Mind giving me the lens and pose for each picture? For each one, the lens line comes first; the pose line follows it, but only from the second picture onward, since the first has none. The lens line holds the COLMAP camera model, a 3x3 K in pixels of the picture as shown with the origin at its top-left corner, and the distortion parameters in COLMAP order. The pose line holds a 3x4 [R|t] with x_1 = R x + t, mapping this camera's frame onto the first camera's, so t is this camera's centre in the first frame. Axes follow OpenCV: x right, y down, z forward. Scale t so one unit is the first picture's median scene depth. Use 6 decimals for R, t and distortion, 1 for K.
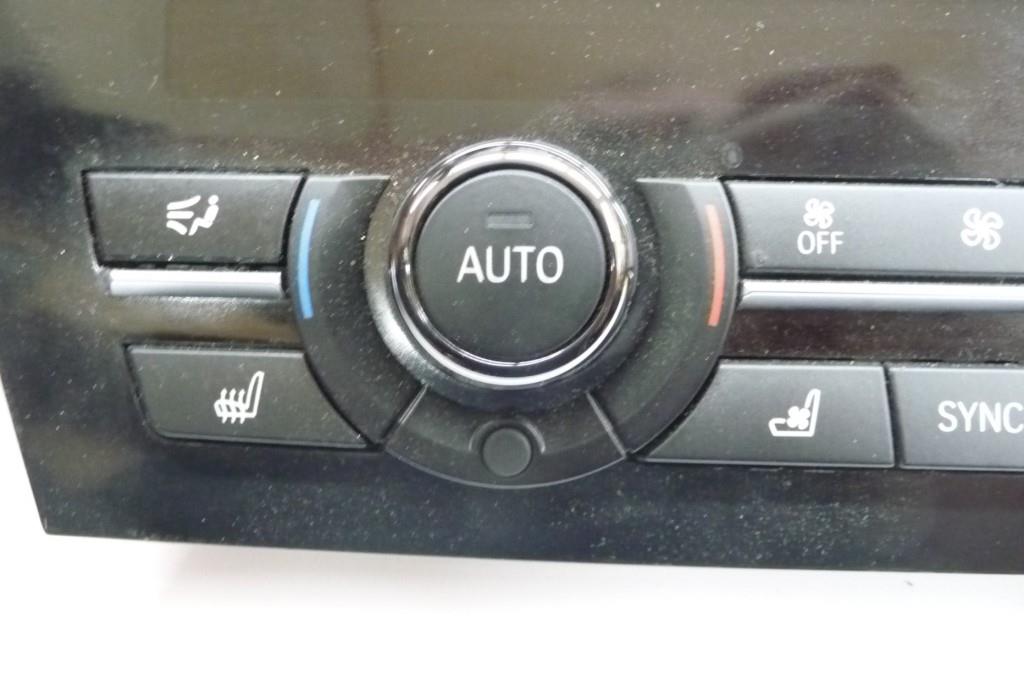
lens RADIAL K [[824.4, 0, 514.6], [0, 824.4, 330.9], [0, 0, 1]] dist [-0.067095, 0.044040]
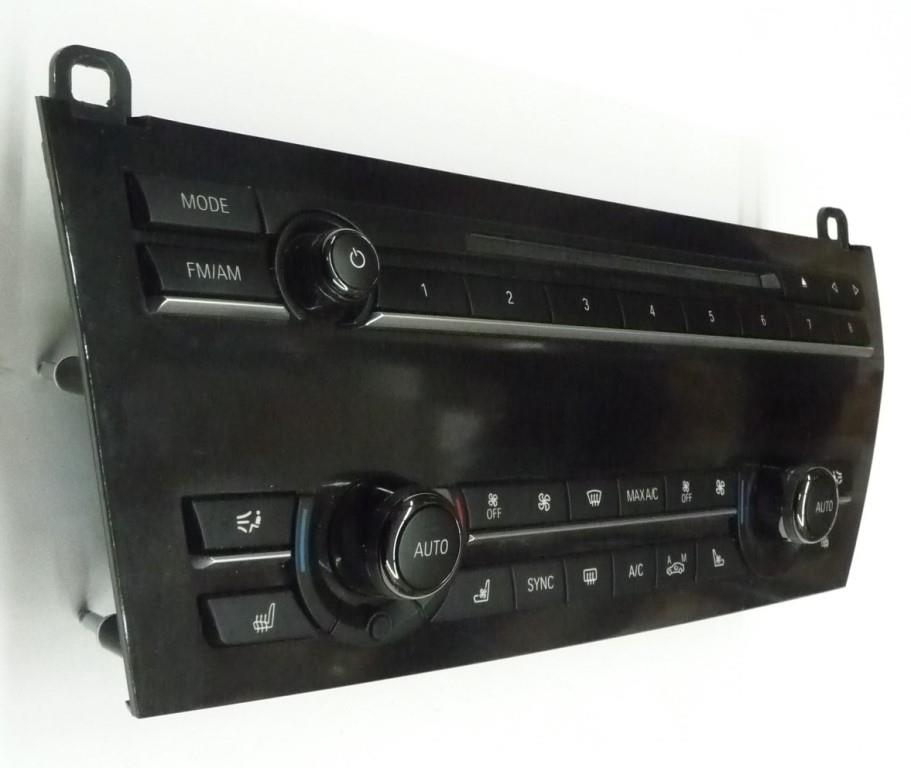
lens RADIAL K [[1289.3, 0, 473.8], [0, 1289.3, 352.5], [0, 0, 1]] dist [-0.038335, 0.000000]
pose [[0.701035, 0.010956, 0.713043, -2.120923], [-0.012757, 0.999915, -0.002822, -0.524776], [-0.713013, -0.007118, 0.701115, -1.381866]]
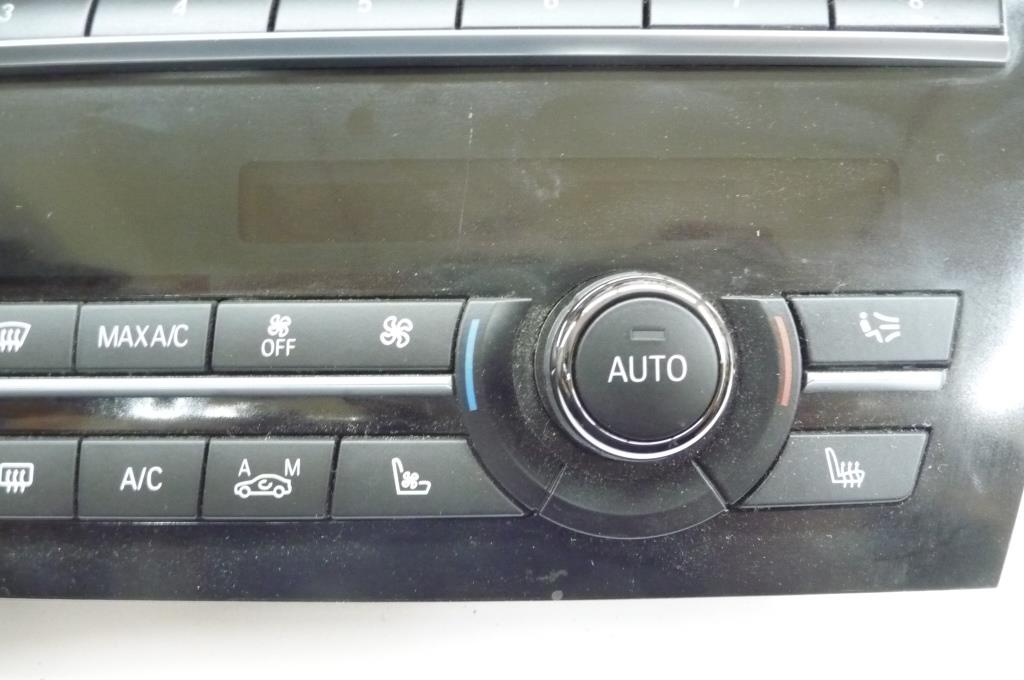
lens RADIAL K [[824.4, 0, 508.9], [0, 824.4, 331.0], [0, 0, 1]] dist [-0.067095, 0.044040]
pose [[0.999638, -0.026799, -0.002183, 1.592974], [0.026567, 0.996957, -0.073285, -0.010488], [0.004140, 0.073200, 0.997309, -0.338425]]
